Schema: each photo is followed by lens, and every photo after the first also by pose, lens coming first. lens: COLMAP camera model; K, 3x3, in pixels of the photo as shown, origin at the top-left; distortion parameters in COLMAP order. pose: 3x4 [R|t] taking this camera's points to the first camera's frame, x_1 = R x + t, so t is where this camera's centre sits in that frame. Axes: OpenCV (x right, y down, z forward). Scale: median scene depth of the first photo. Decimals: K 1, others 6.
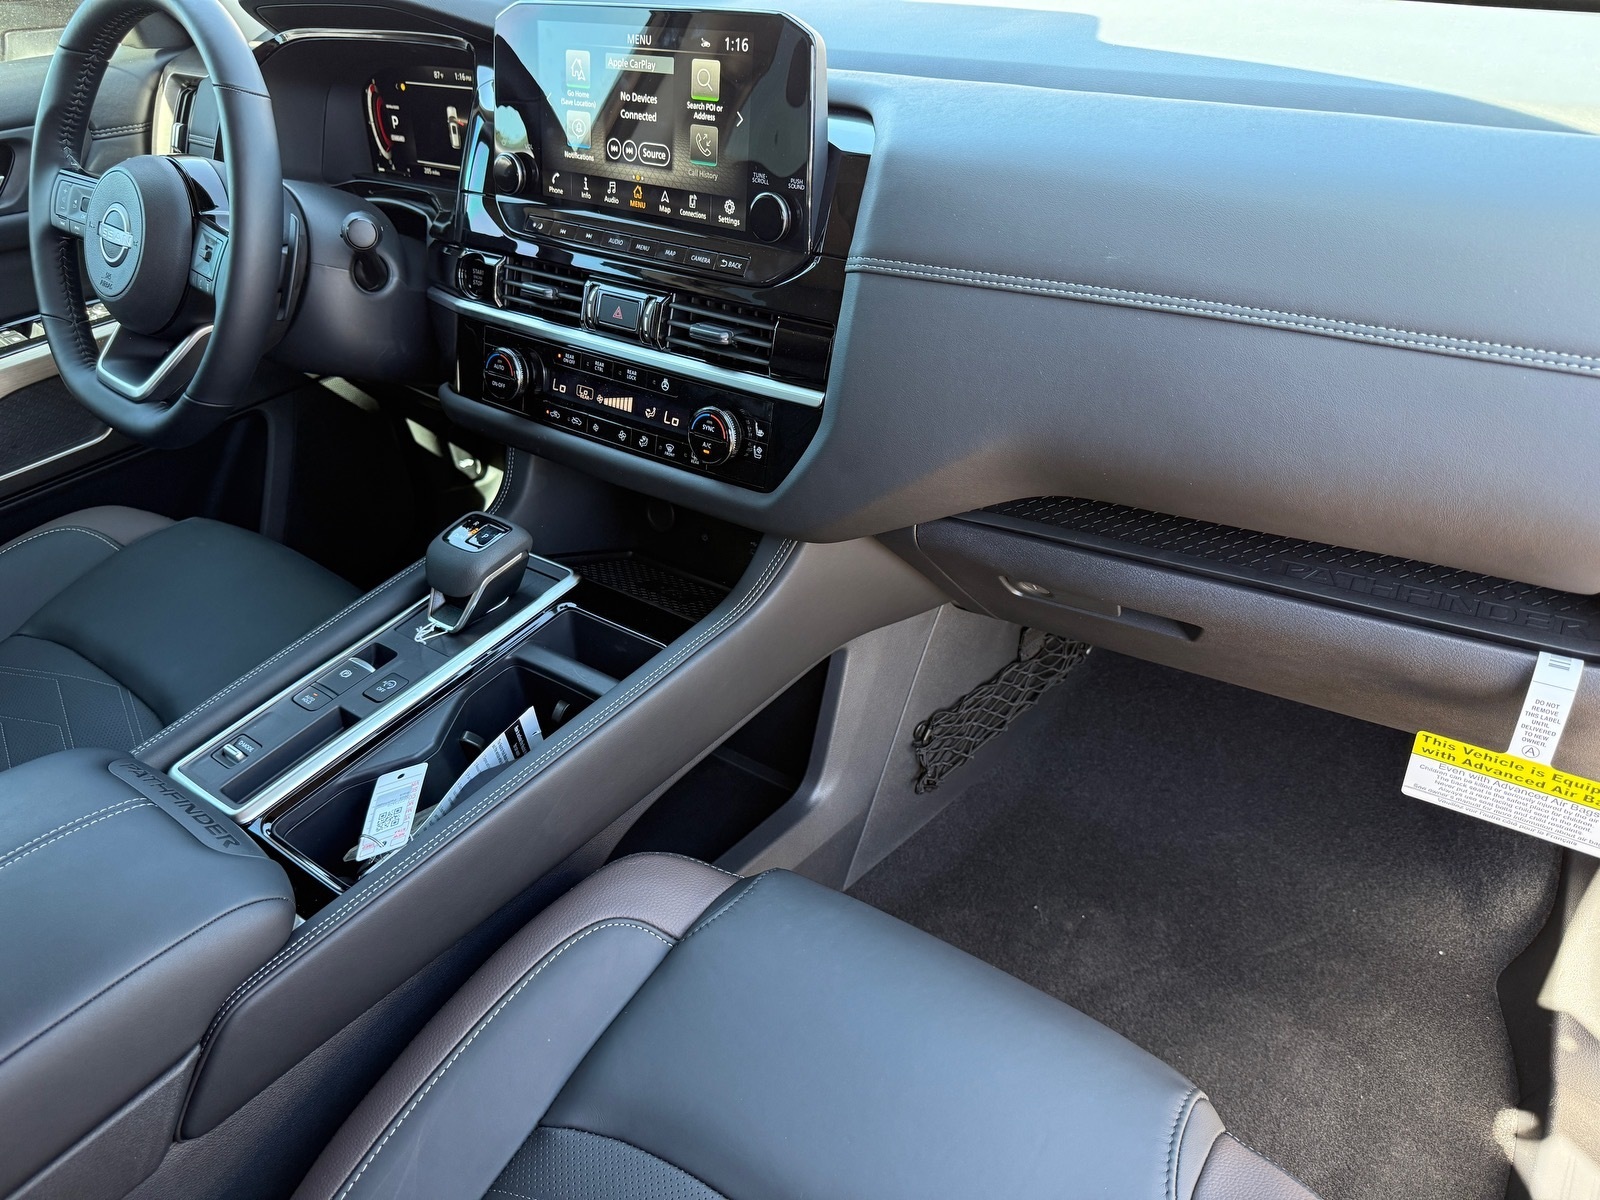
lens RADIAL K [[1145.2, 0, 798.1], [0, 1145.2, 626.3], [0, 0, 1]] dist [0.024639, -0.071381]
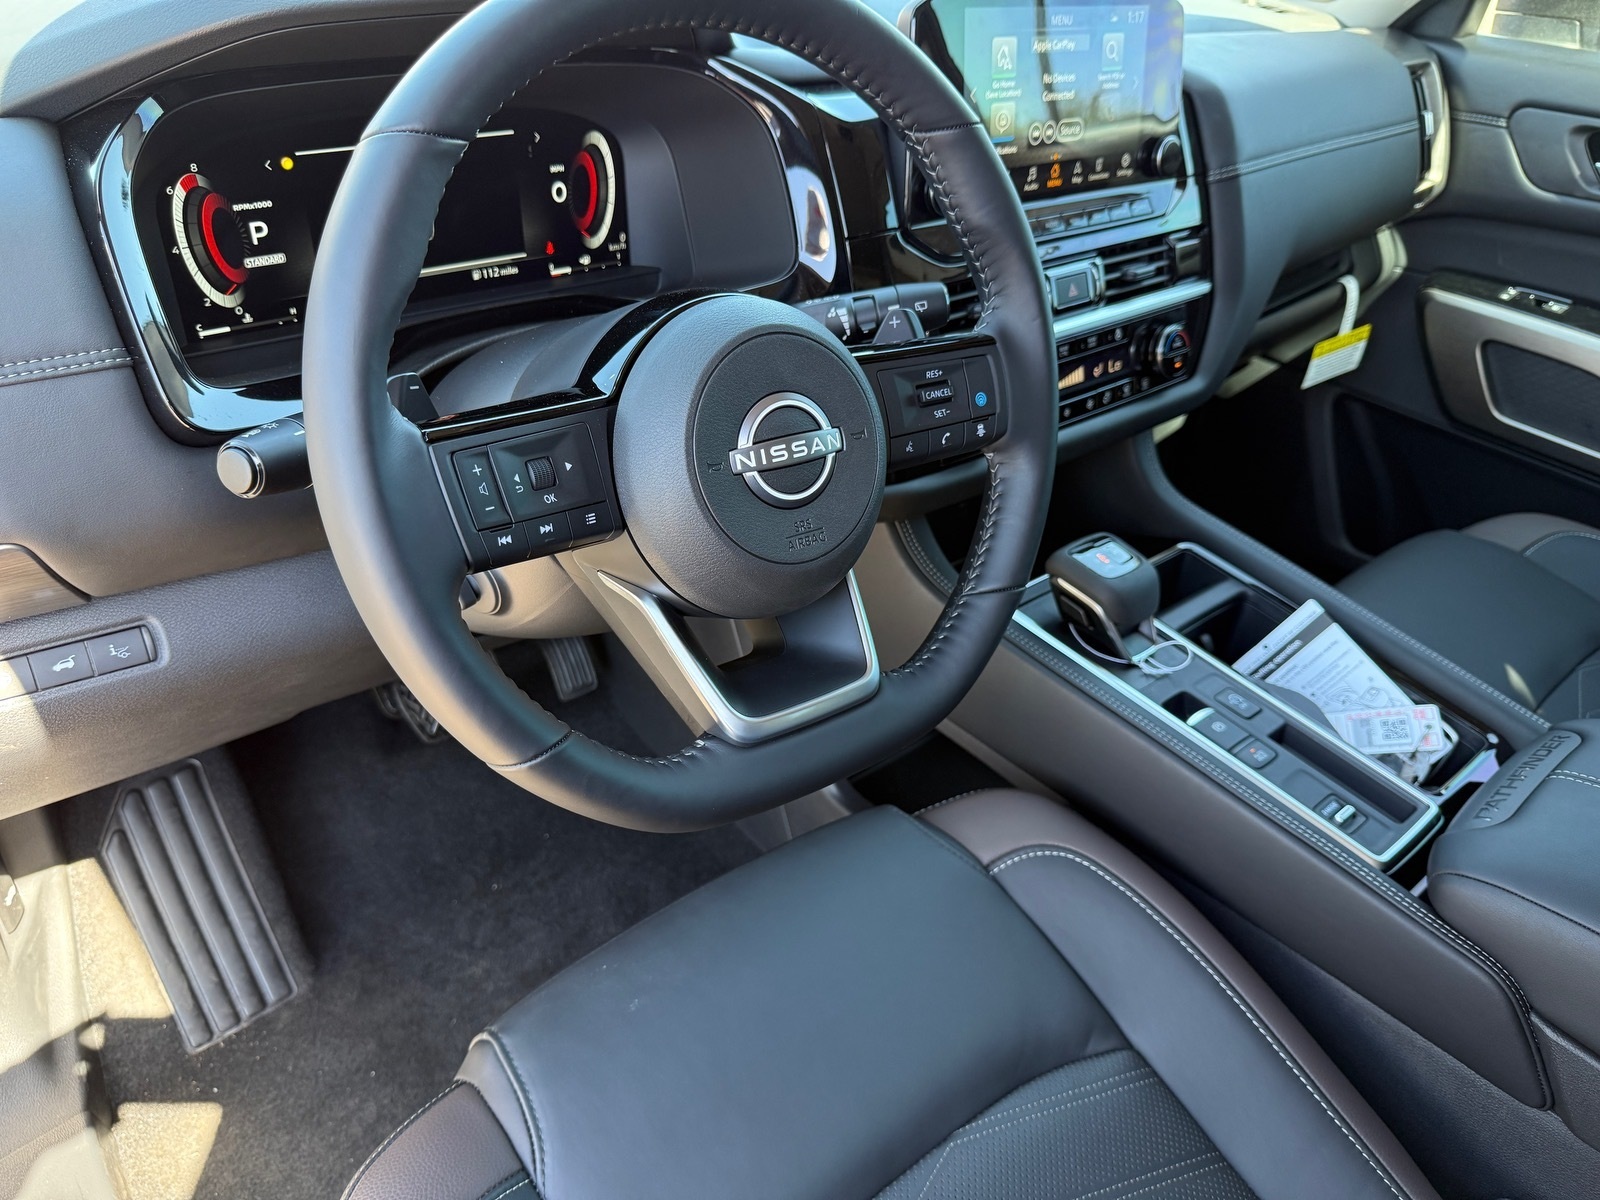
lens RADIAL K [[1145.2, 0, 798.2], [0, 1145.2, 612.6], [0, 0, 1]] dist [0.024639, -0.071381]
pose [[0.217691, -0.494985, 0.841190, -1.230968], [0.483219, 0.803477, 0.347741, -0.526851], [-0.848003, 0.330780, 0.414095, 0.902327]]
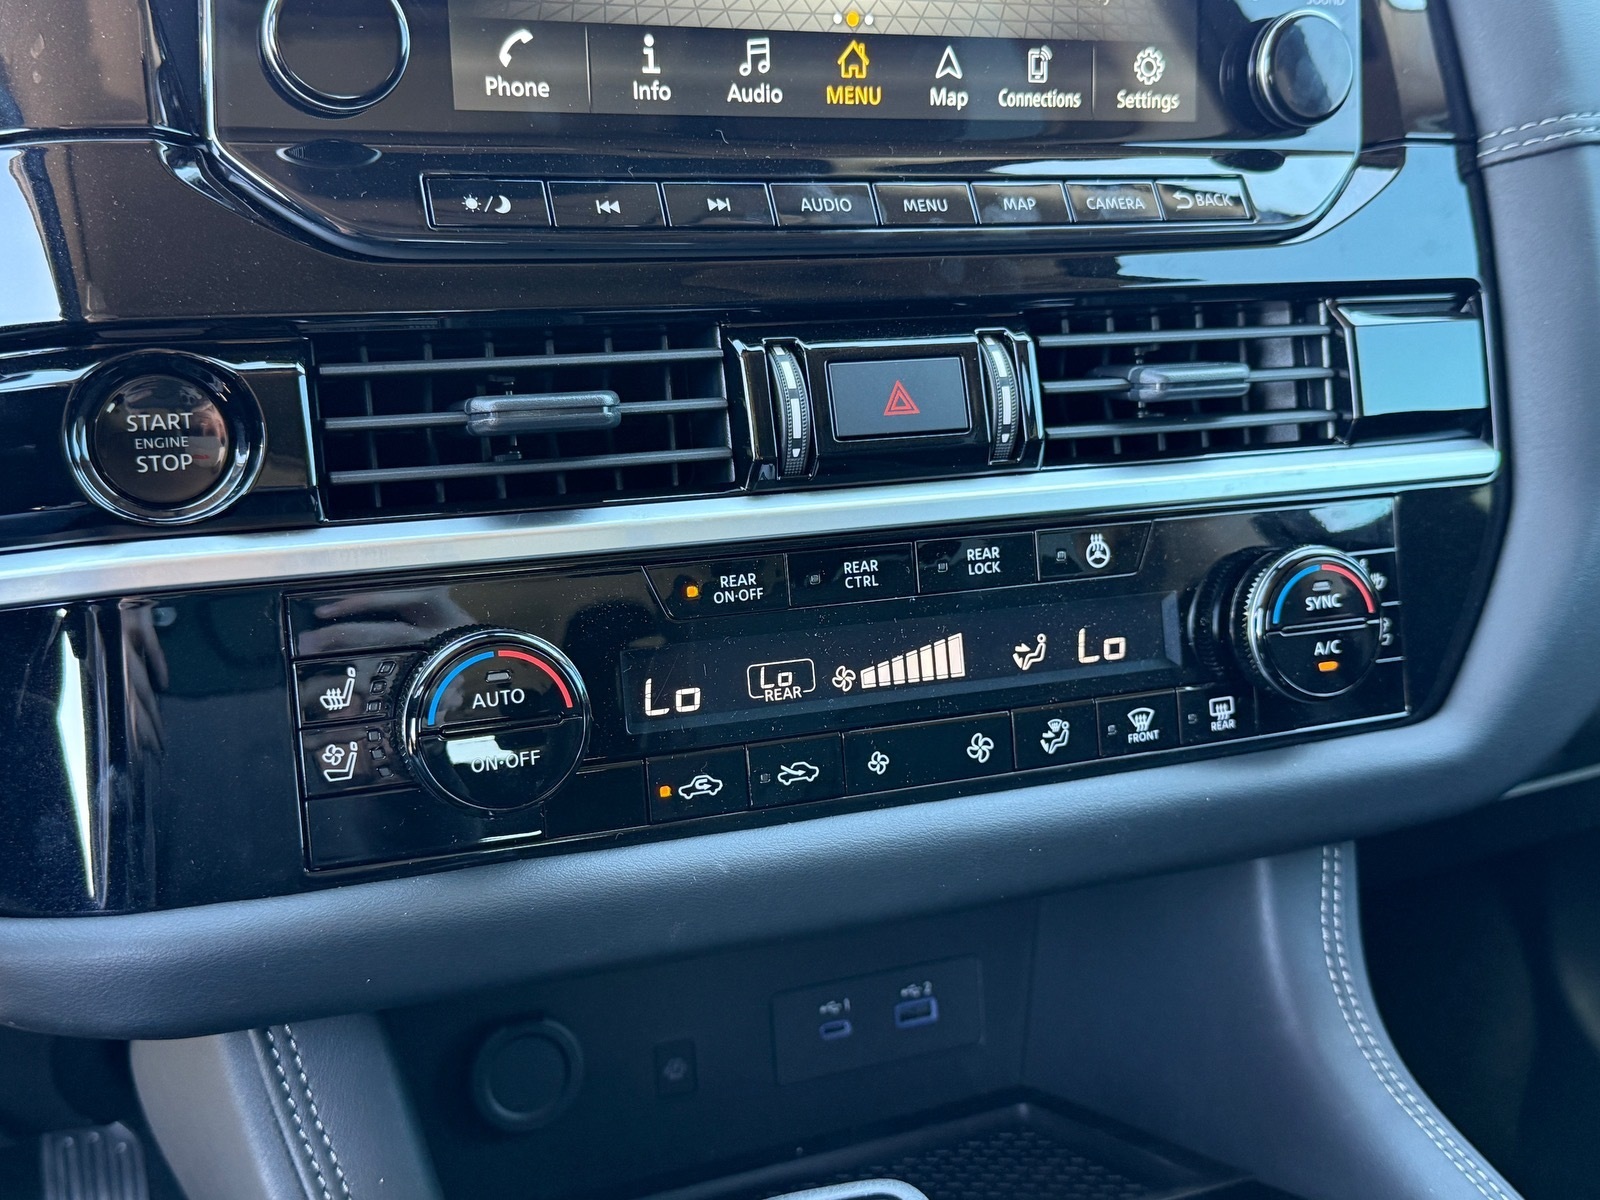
lens RADIAL K [[1767.1, 0, 798.1], [0, 1767.1, 605.6], [0, 0, 1]] dist [0.098075, 0.000000]
pose [[0.509952, -0.221718, 0.831138, -0.630472], [0.433207, 0.900935, -0.025460, -0.224309], [-0.743156, 0.373038, 0.555483, 0.775996]]
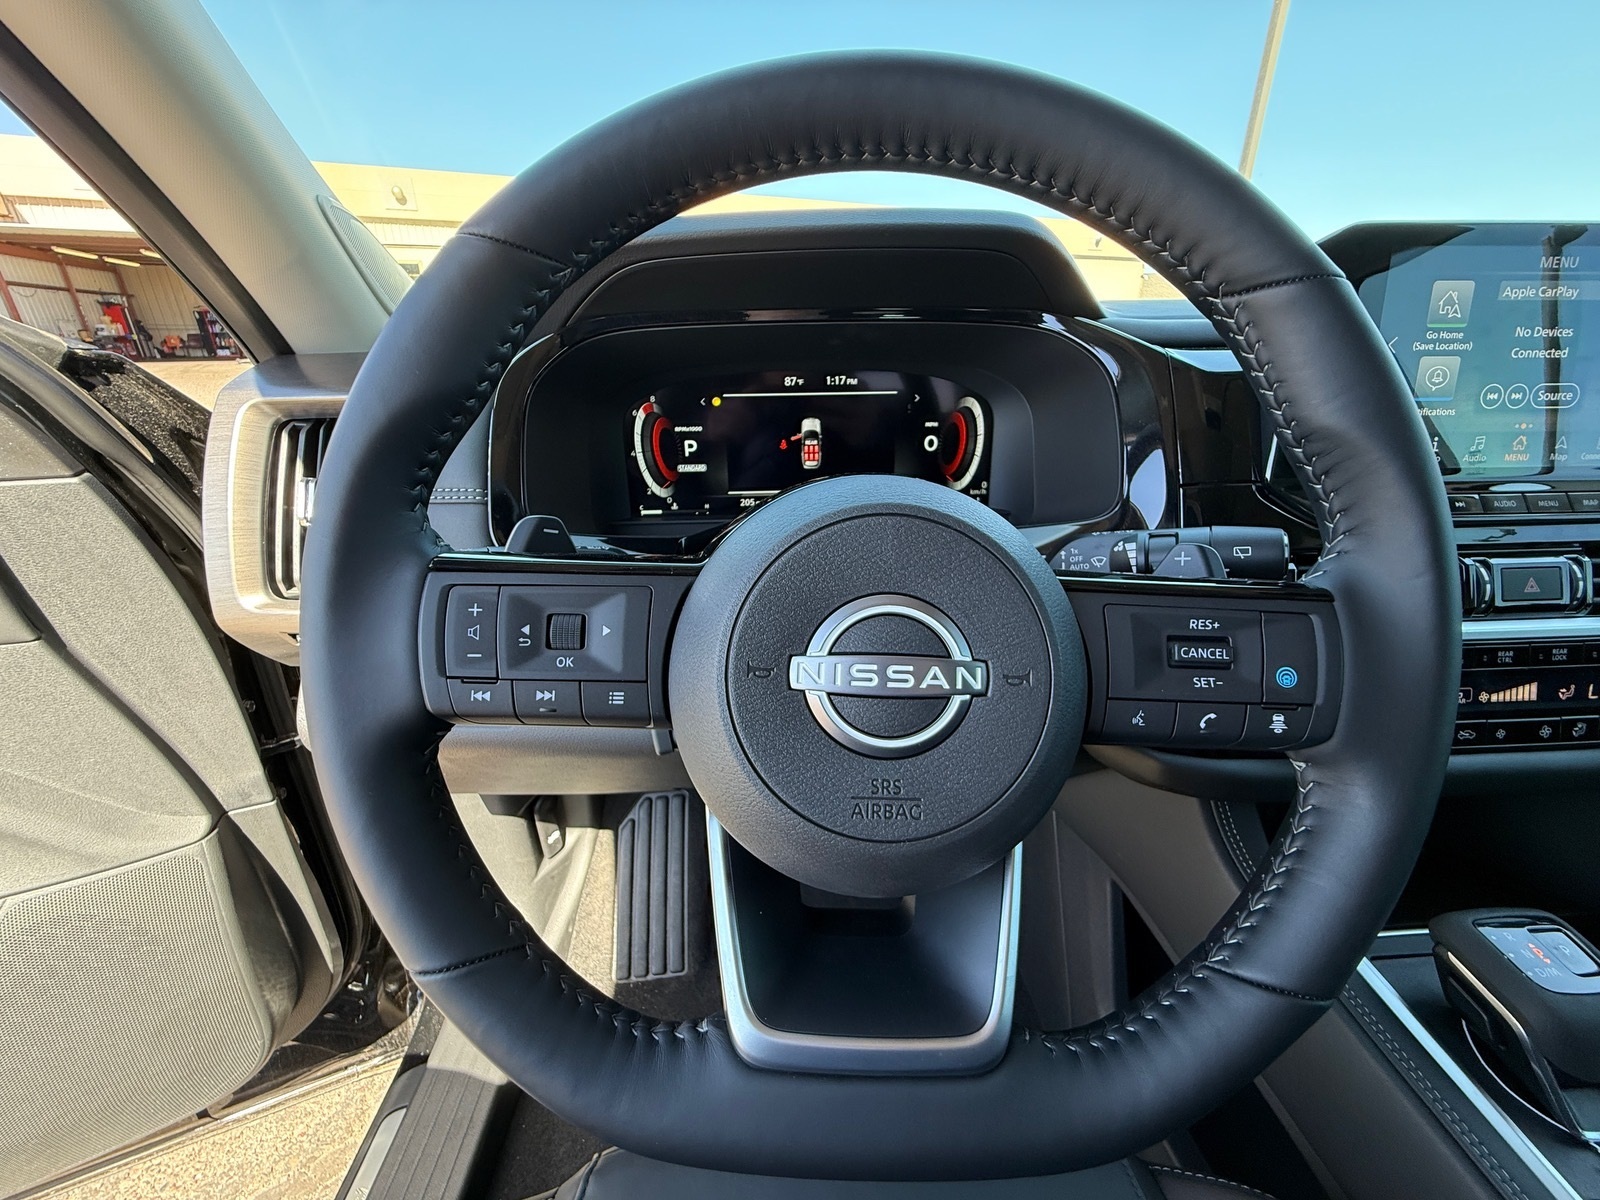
lens RADIAL K [[642.3, 0, 801.9], [0, 642.3, 602.1], [0, 0, 1]] dist [-0.001232, 0.000818]
pose [[0.766681, -0.210736, 0.606458, -0.842950], [0.340790, 0.934119, -0.106230, -0.398527], [-0.544117, 0.288119, 0.787988, 0.950326]]
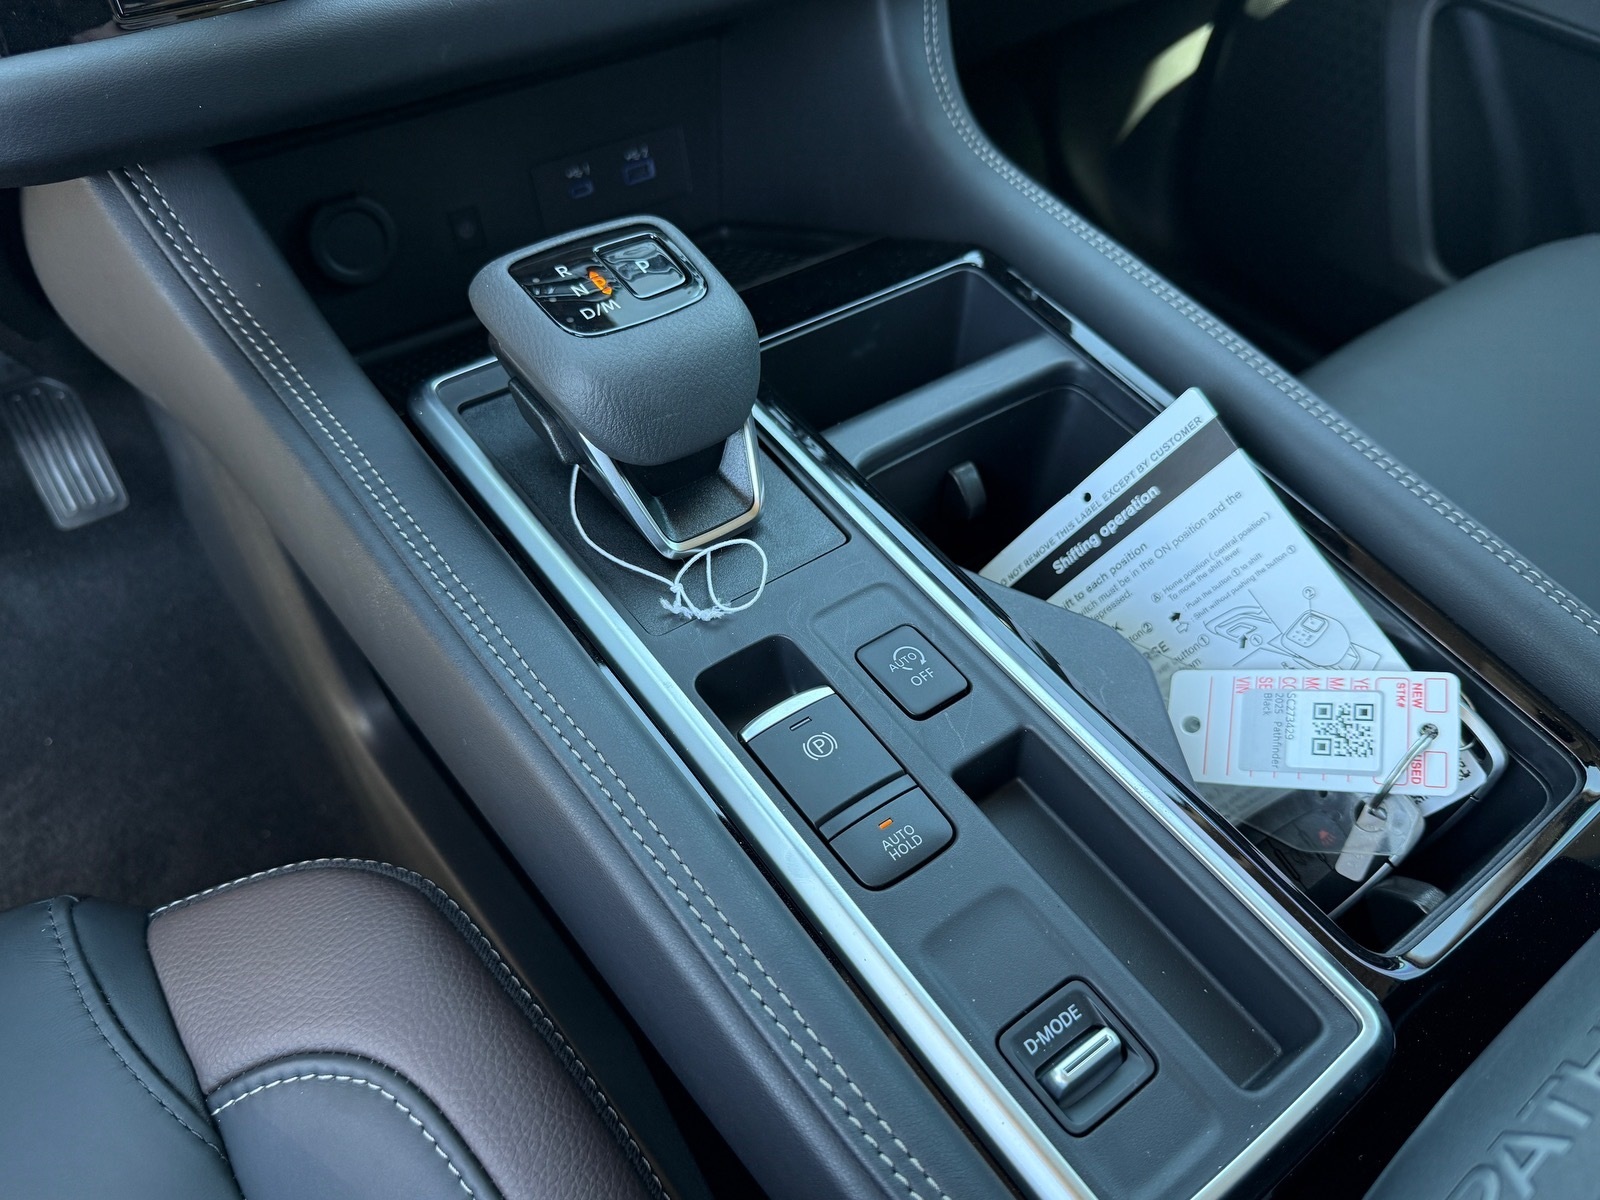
lens RADIAL K [[1222.4, 0, 810.5], [0, 1222.4, 587.3], [0, 0, 1]] dist [-0.012743, -0.006846]
pose [[0.281915, -0.630940, 0.722799, -0.645869], [0.497672, 0.740246, 0.452061, -0.159848], [-0.820272, 0.232274, 0.522687, 0.827940]]
